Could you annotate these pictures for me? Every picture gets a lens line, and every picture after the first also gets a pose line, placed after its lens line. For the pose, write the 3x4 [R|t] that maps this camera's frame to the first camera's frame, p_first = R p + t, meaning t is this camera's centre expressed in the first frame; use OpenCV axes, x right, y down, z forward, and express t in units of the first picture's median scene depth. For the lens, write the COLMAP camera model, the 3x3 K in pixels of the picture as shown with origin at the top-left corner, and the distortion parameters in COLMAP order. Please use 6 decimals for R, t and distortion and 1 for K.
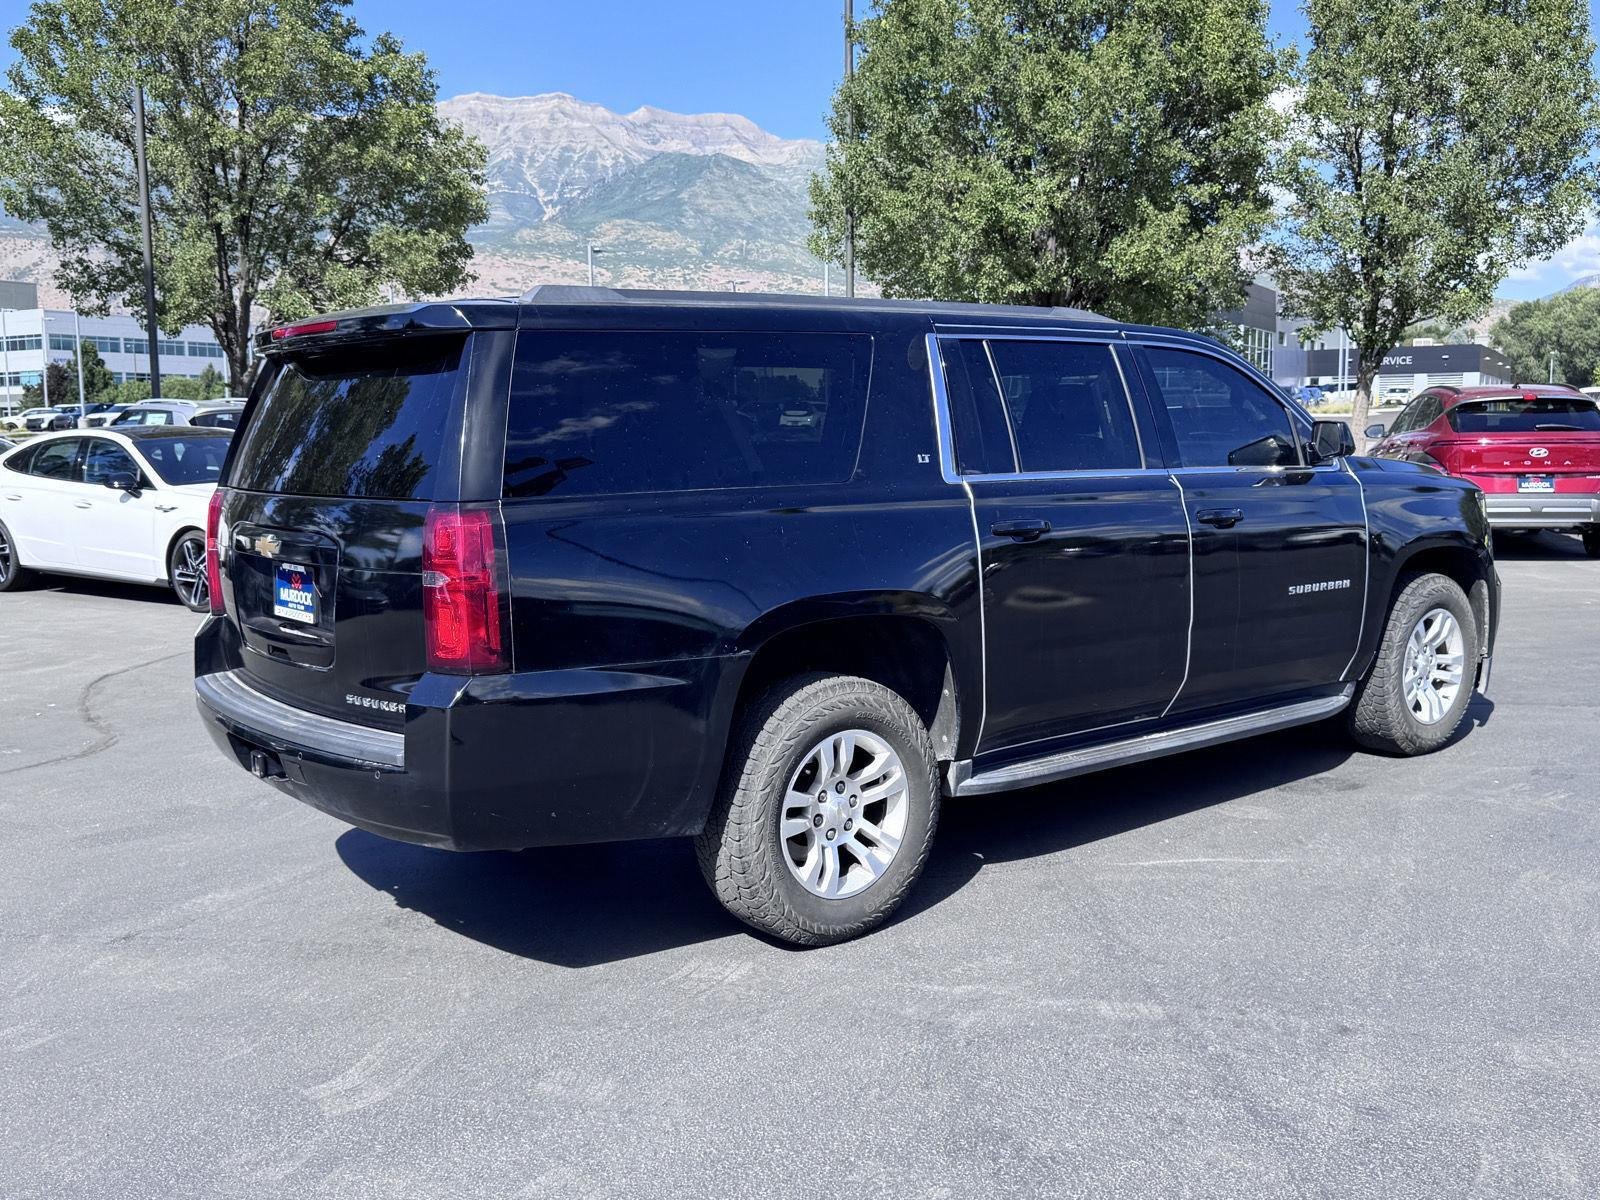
lens RADIAL K [[1476.4, 0, 800.0], [0, 1476.4, 600.0], [0, 0, 1]] dist [0.104868, -0.172537]
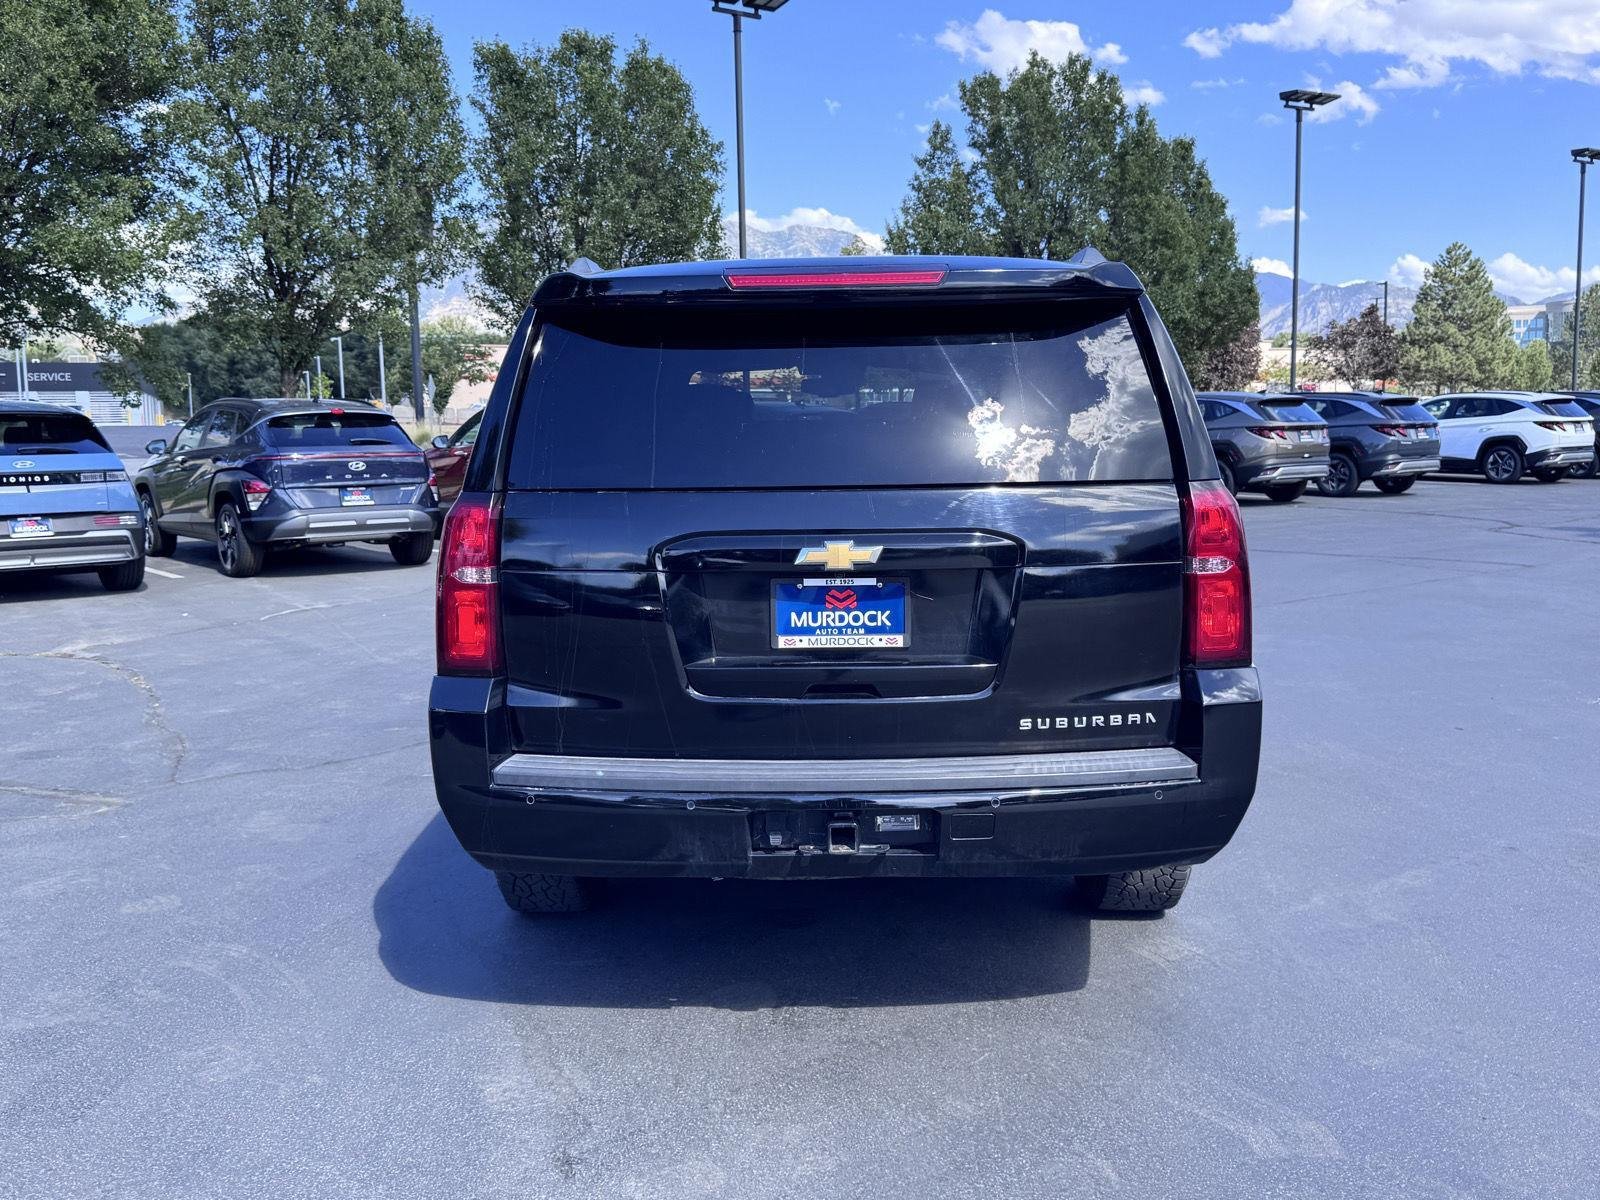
lens RADIAL K [[1476.4, 0, 800.0], [0, 1476.4, 600.0], [0, 0, 1]] dist [0.104868, -0.172537]
pose [[0.644993, -0.084789, 0.759470, -0.304623], [0.094929, 0.995018, 0.030466, -0.012142], [-0.758269, 0.052445, 0.649829, 0.166250]]
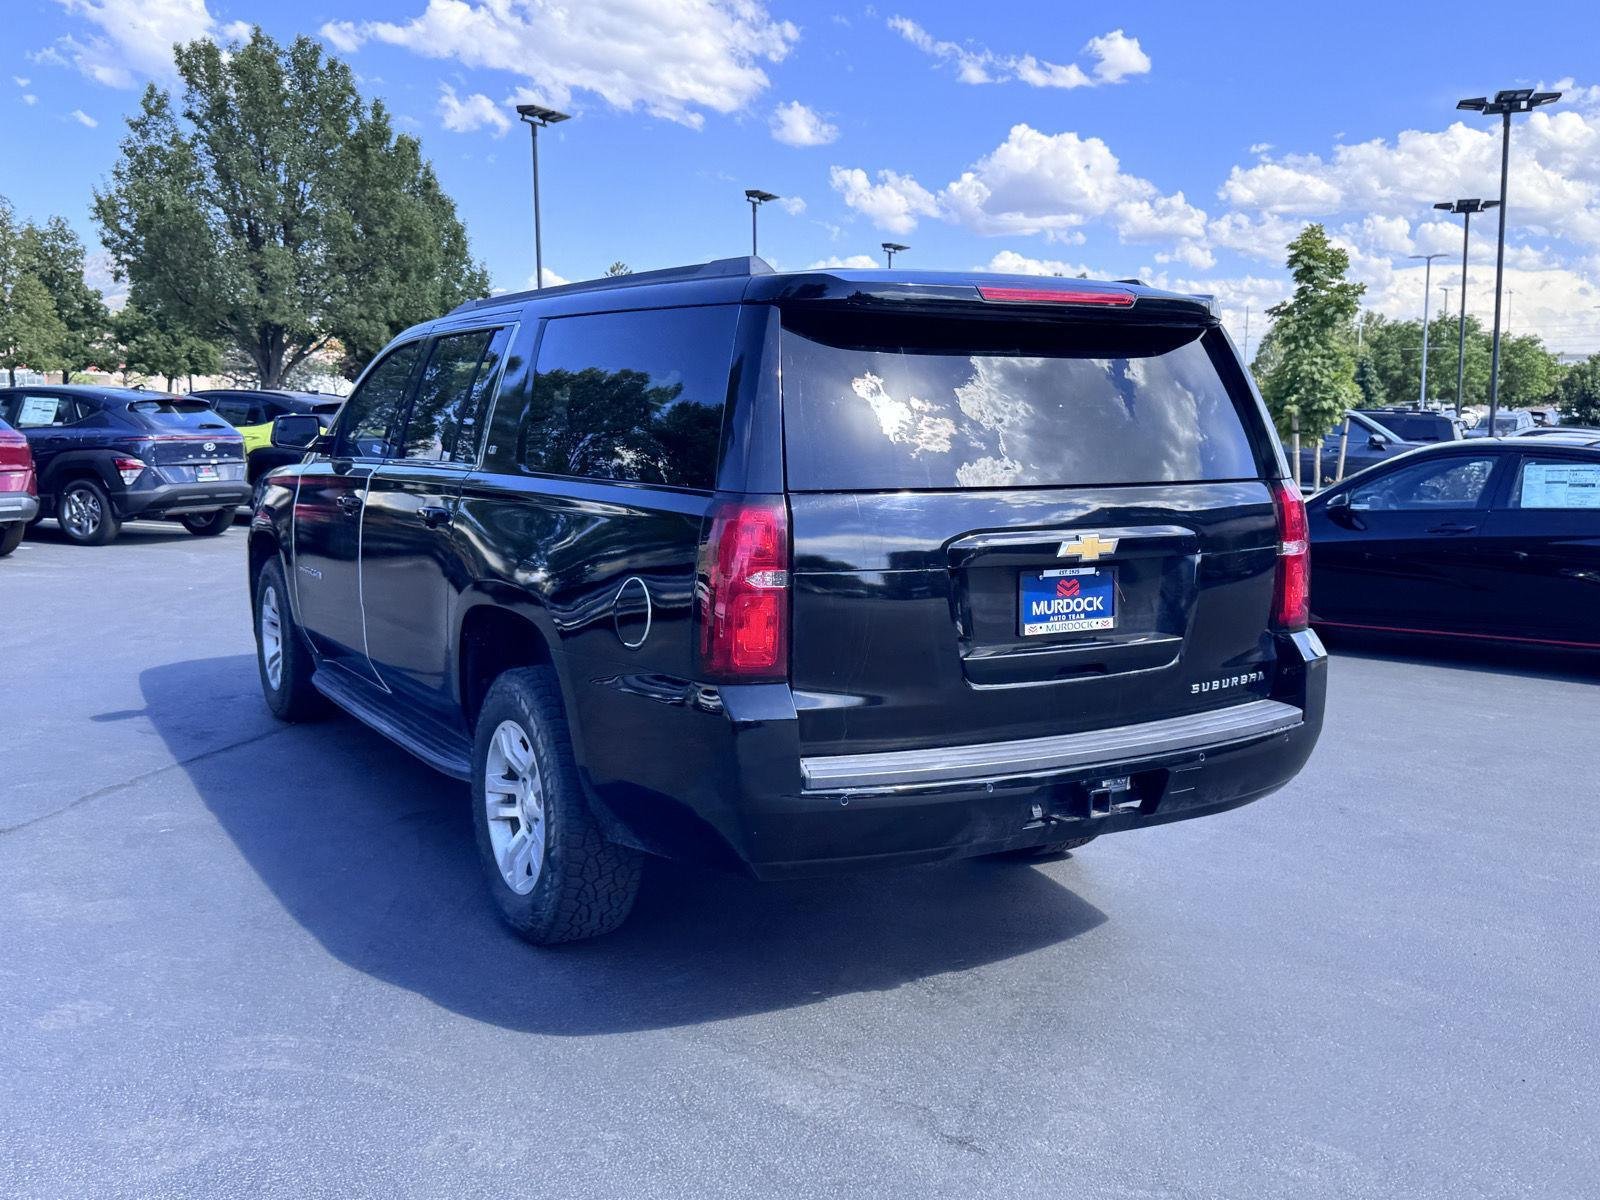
lens RADIAL K [[1476.4, 0, 800.0], [0, 1476.4, 600.0], [0, 0, 1]] dist [0.104868, -0.172537]
pose [[0.151394, -0.105812, 0.982794, -0.389512], [0.109464, 0.989933, 0.089719, -0.032062], [-0.982394, 0.093998, 0.161452, 0.328878]]
